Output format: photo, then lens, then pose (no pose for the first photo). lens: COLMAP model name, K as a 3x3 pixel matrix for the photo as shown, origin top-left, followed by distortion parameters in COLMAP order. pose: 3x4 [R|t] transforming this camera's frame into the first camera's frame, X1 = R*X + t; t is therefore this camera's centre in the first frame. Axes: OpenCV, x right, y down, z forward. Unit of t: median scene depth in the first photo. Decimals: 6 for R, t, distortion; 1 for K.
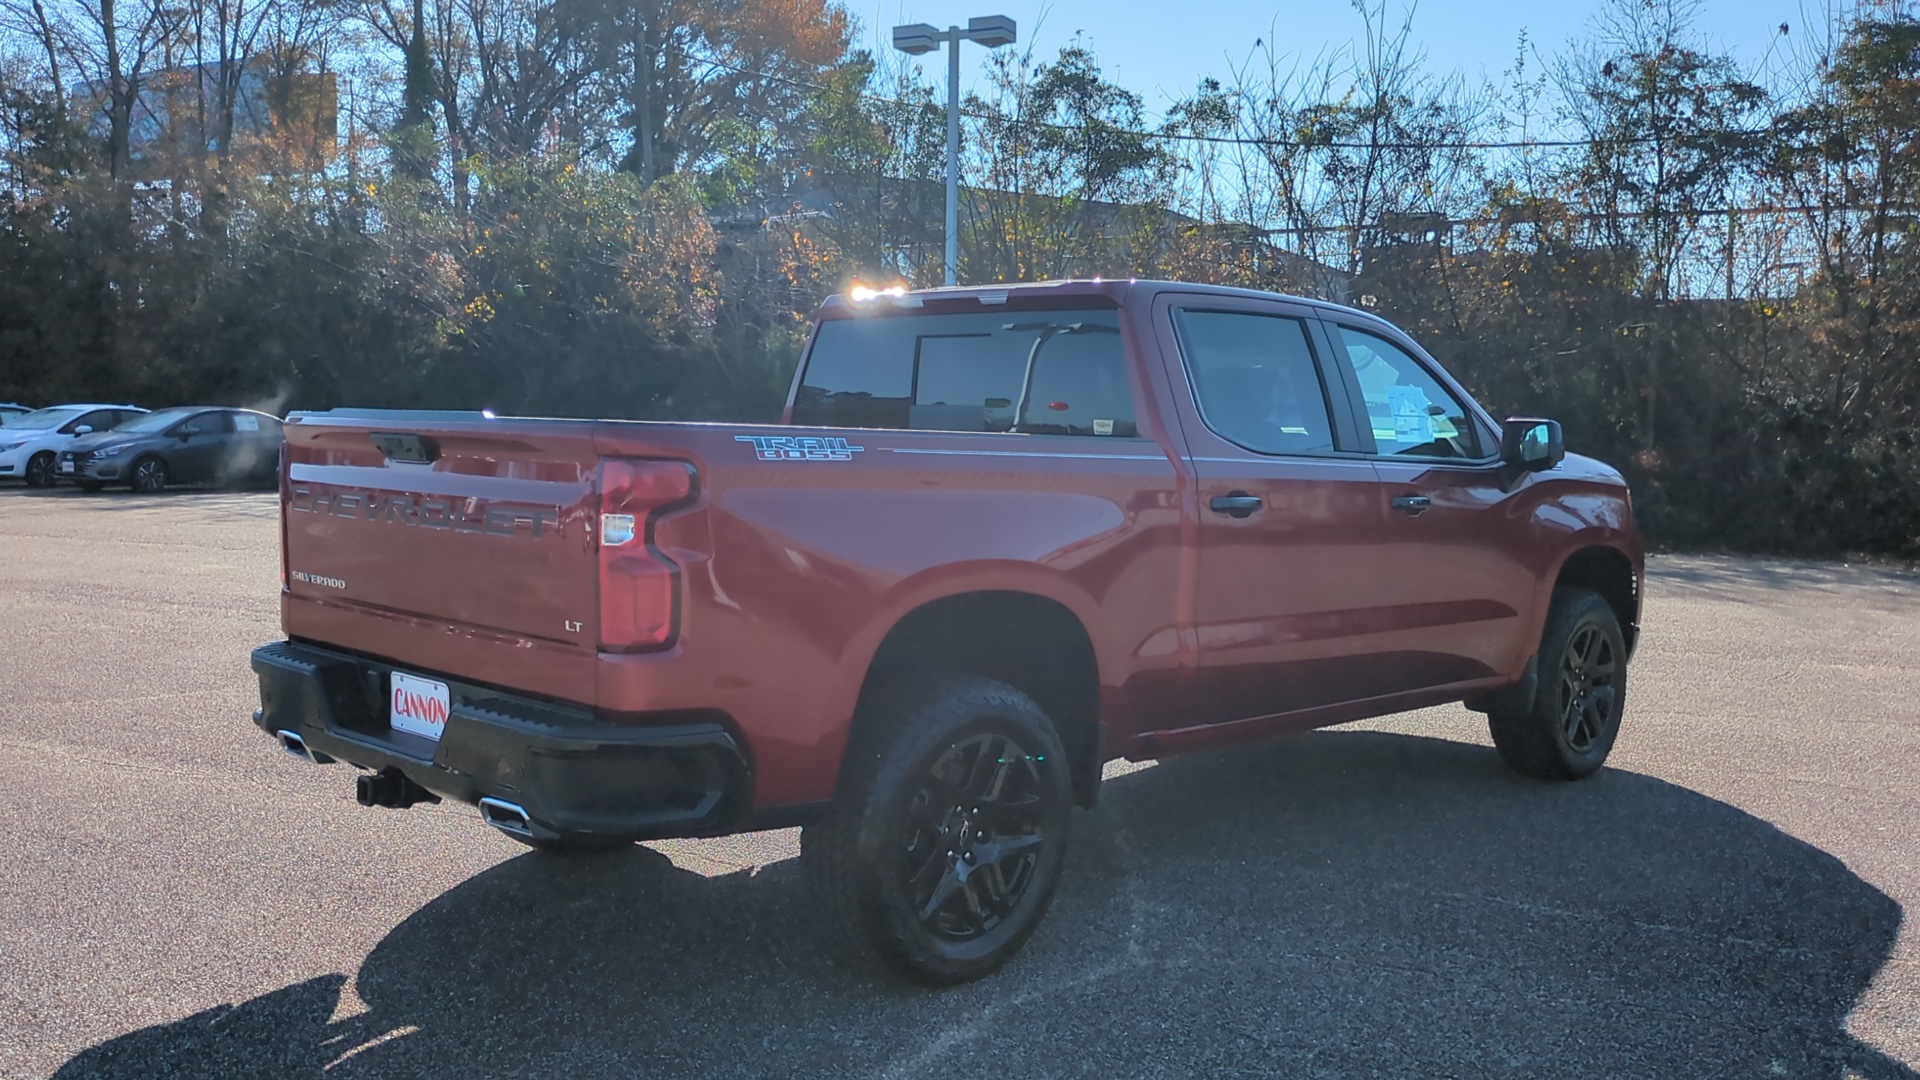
lens RADIAL K [[1634.2, 0, 960.0], [0, 1634.2, 540.0], [0, 0, 1]] dist [0.069415, -0.098518]
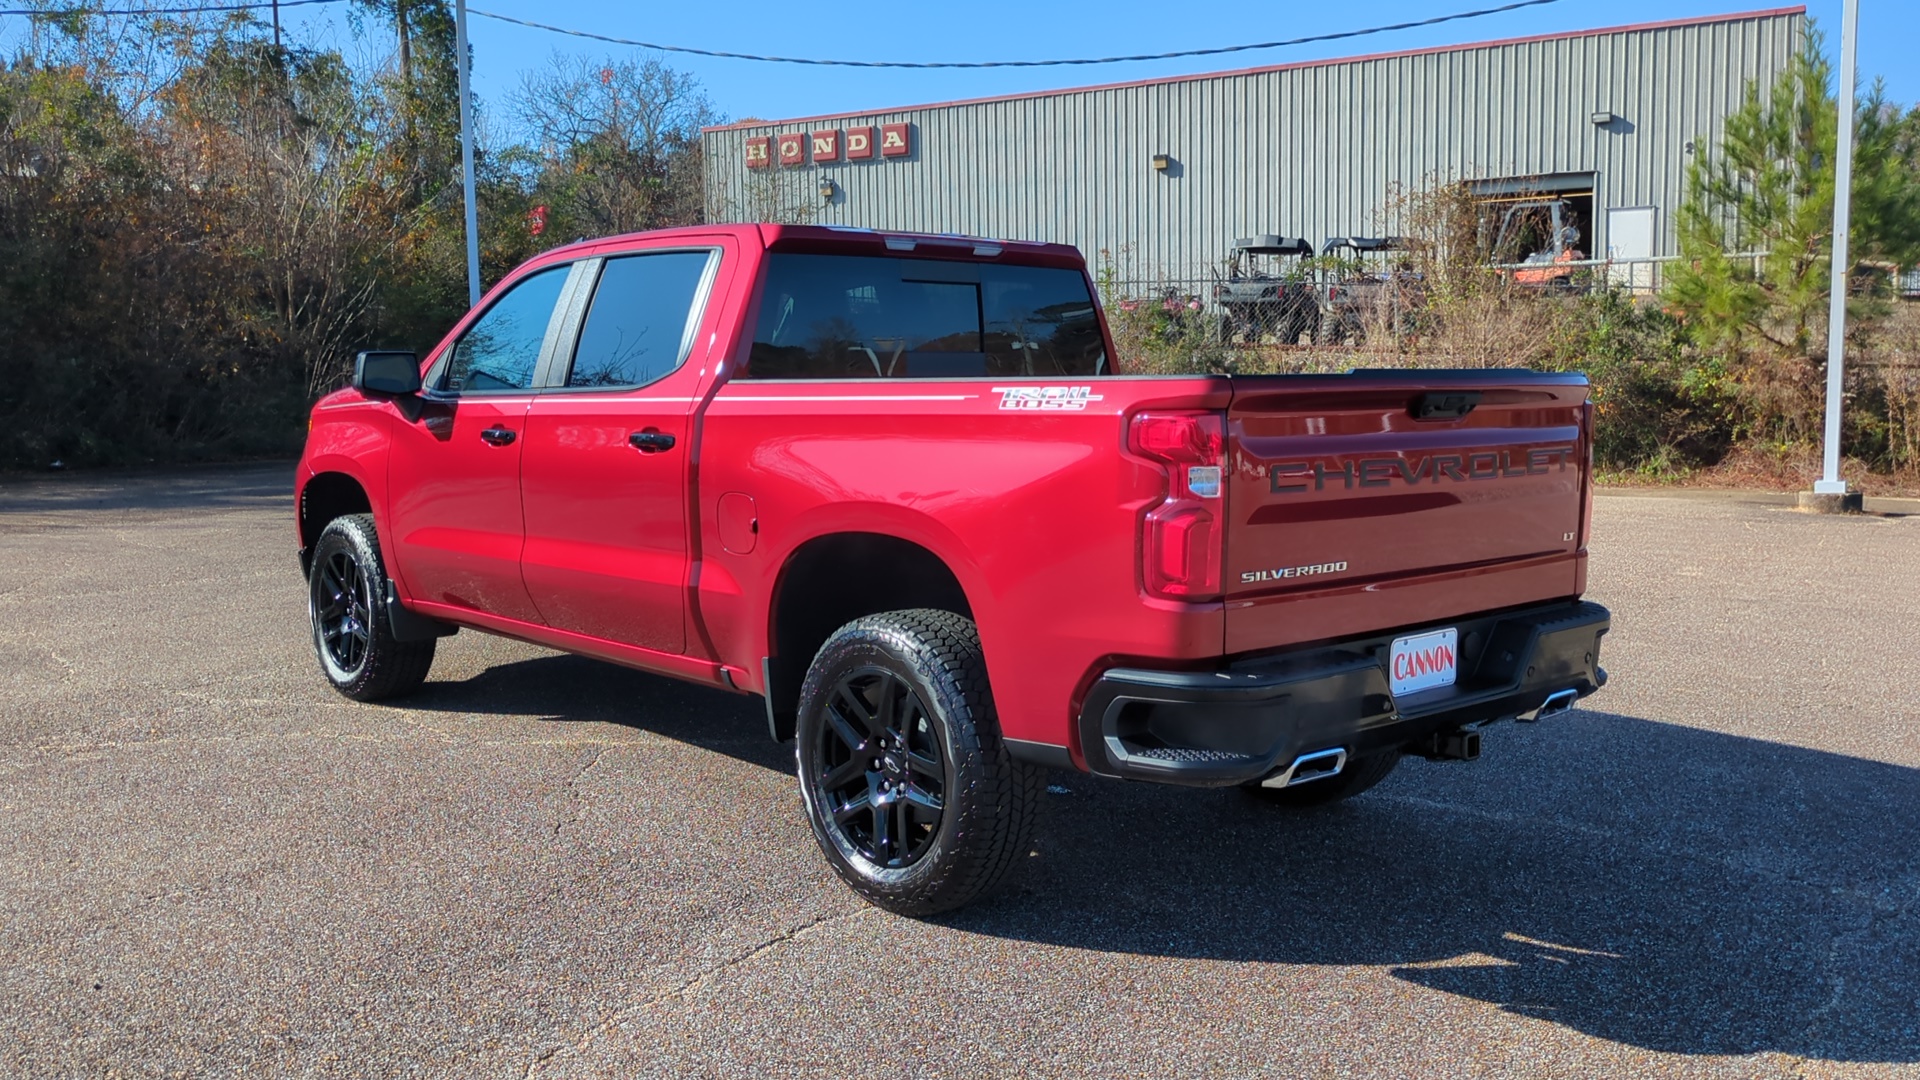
lens RADIAL K [[1634.2, 0, 960.0], [0, 1634.2, 540.0], [0, 0, 1]] dist [0.069415, -0.098518]
pose [[0.085292, -0.126512, 0.988292, -1.050798], [0.072079, 0.990091, 0.120521, -0.090306], [-0.993745, 0.060955, 0.093565, 0.927263]]
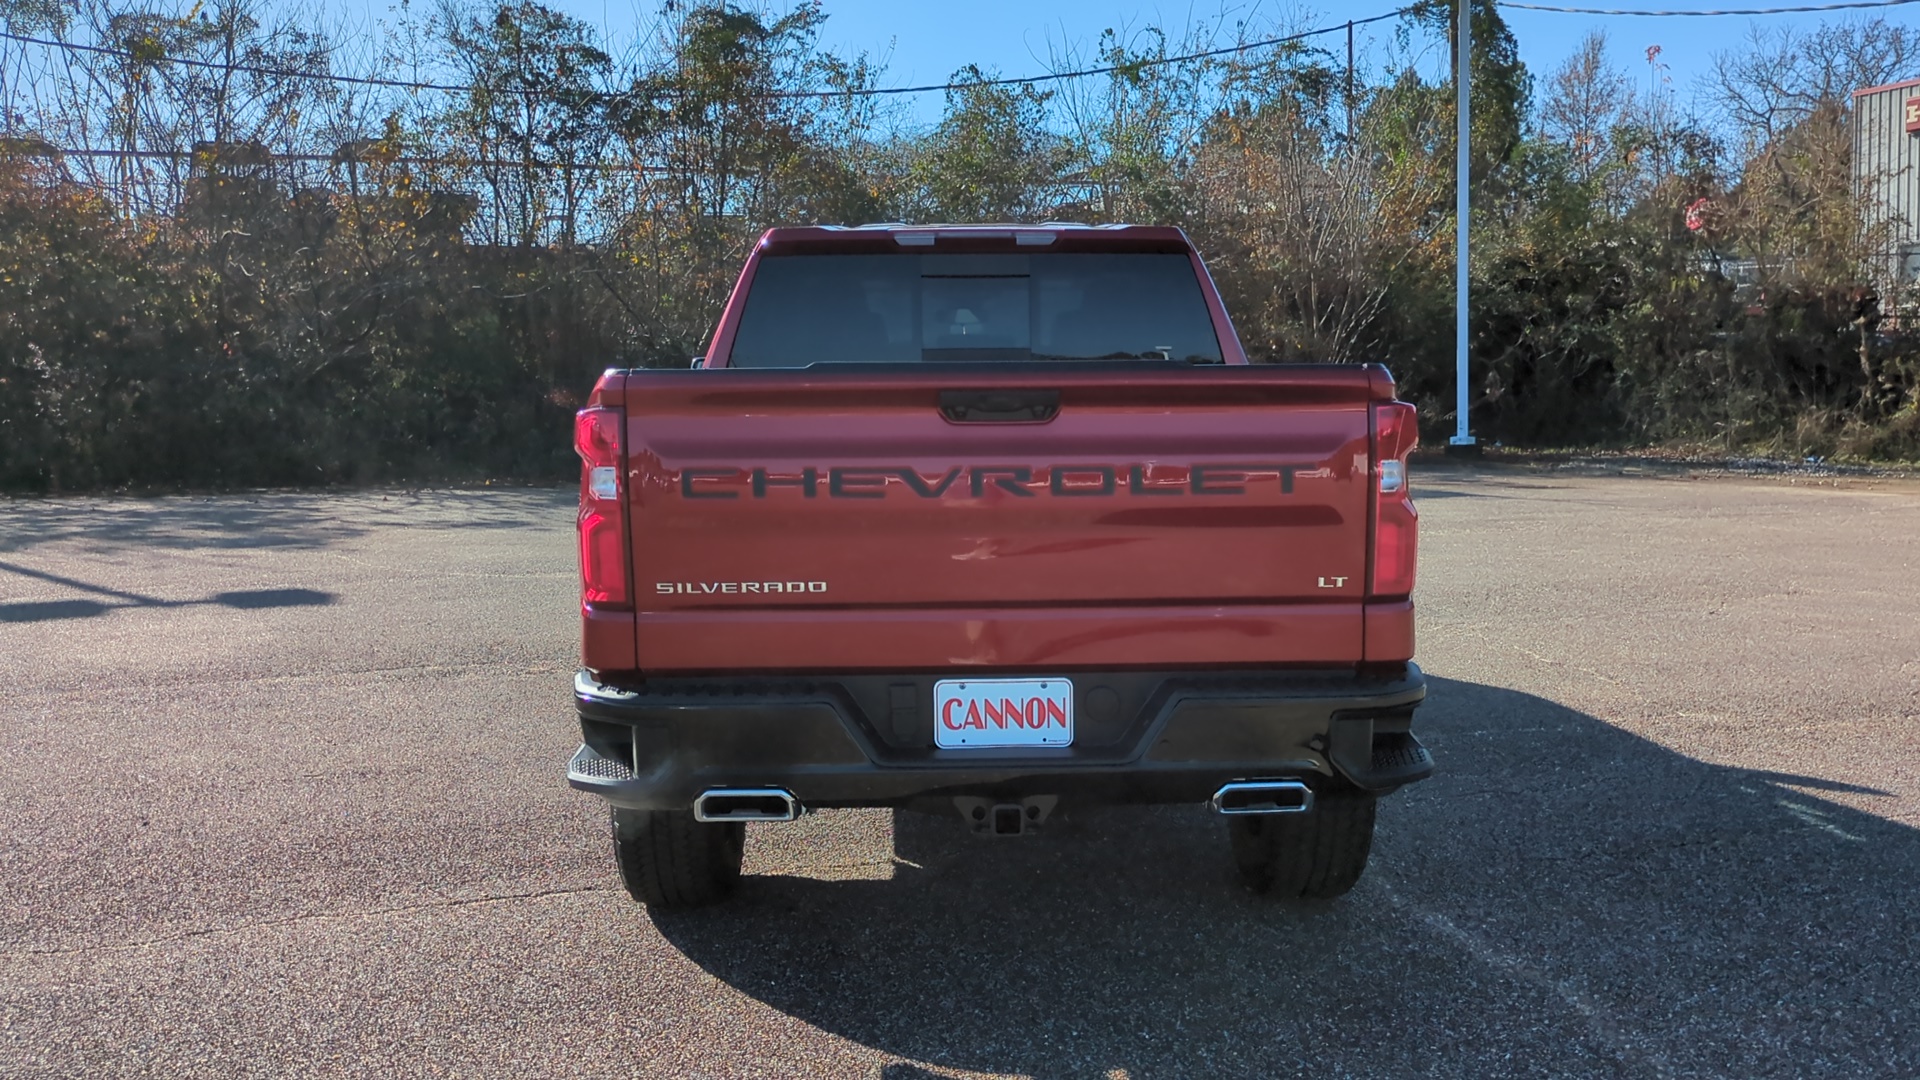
lens RADIAL K [[1634.2, 0, 960.0], [0, 1634.2, 540.0], [0, 0, 1]] dist [0.069415, -0.098518]
pose [[0.707995, -0.098923, 0.699254, -0.720940], [0.075022, 0.995073, 0.064812, -0.033735], [-0.702221, 0.006573, 0.711929, 0.327735]]
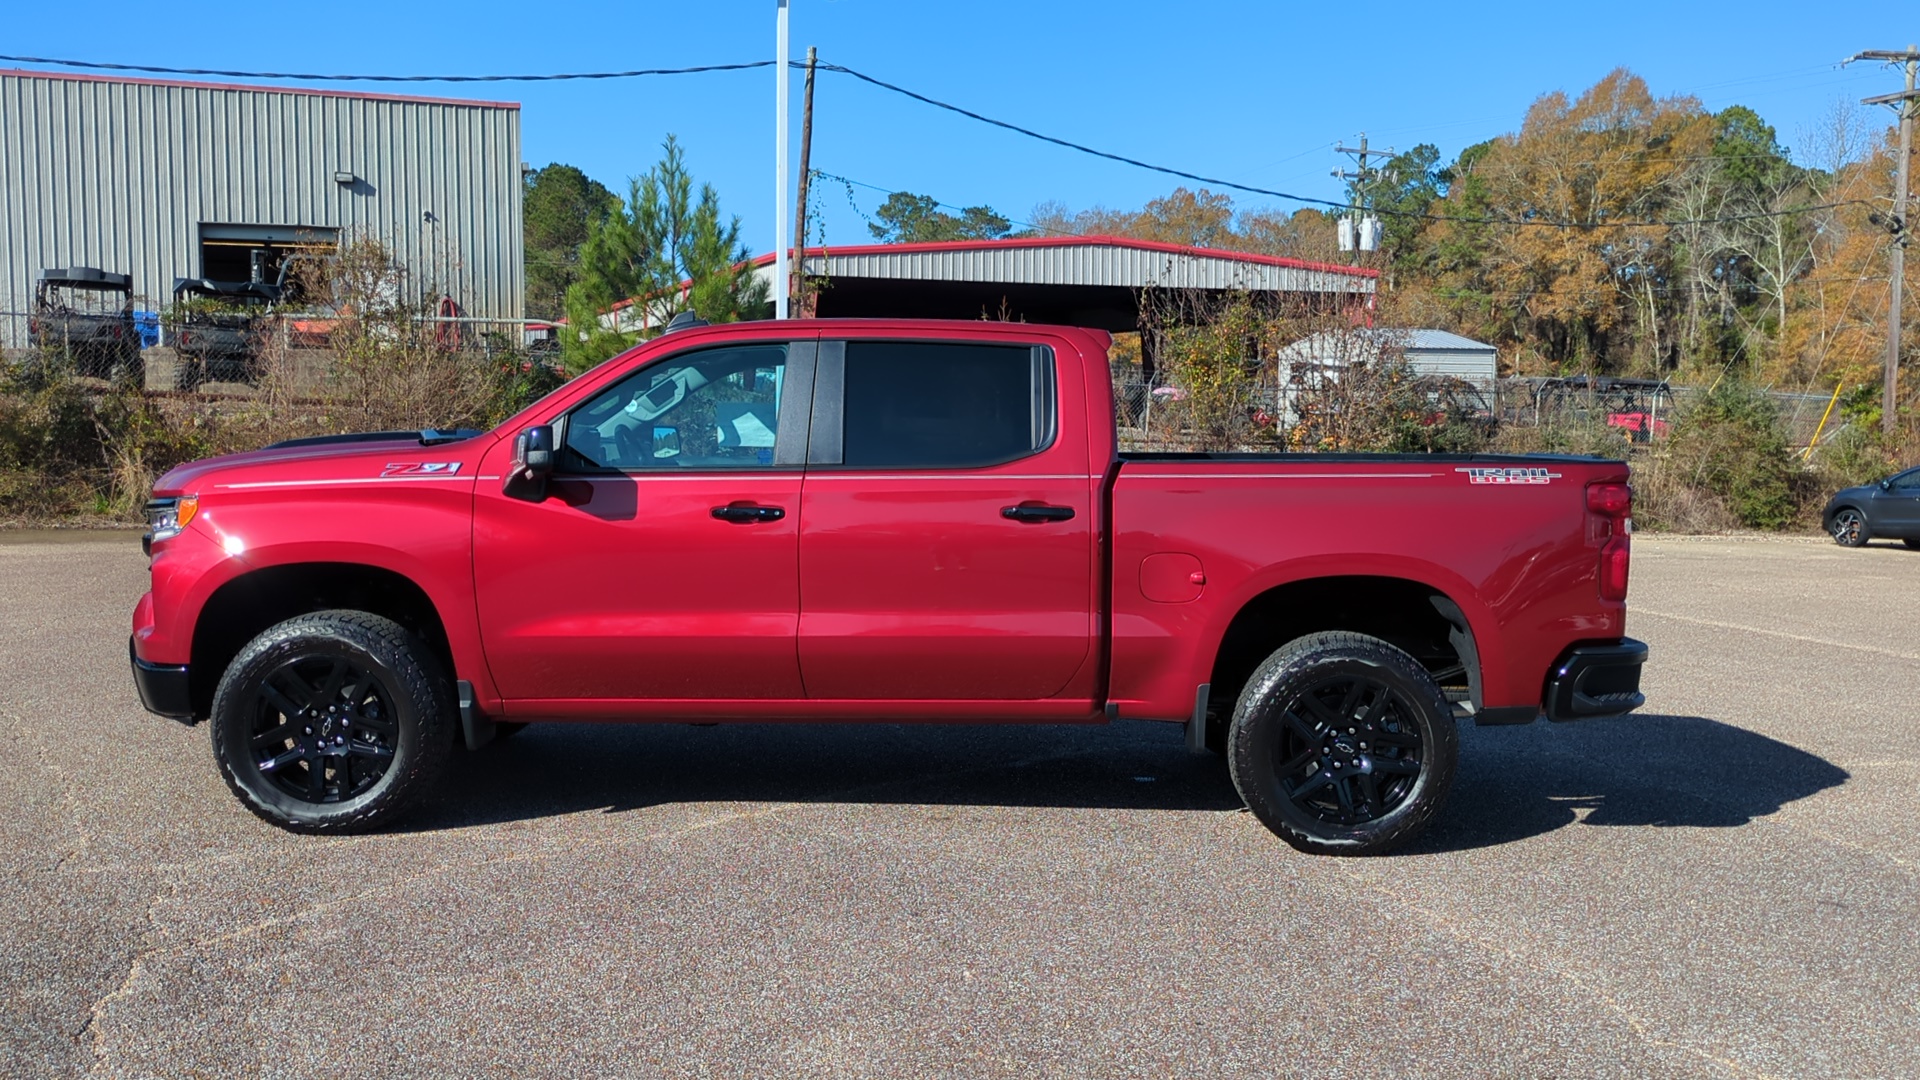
lens RADIAL K [[1634.2, 0, 960.0], [0, 1634.2, 540.0], [0, 0, 1]] dist [0.069415, -0.098518]
pose [[-0.685014, -0.084201, 0.723648, -0.863494], [0.020302, 0.990707, 0.134493, -0.176338], [-0.728247, 0.106821, -0.676938, 1.988029]]
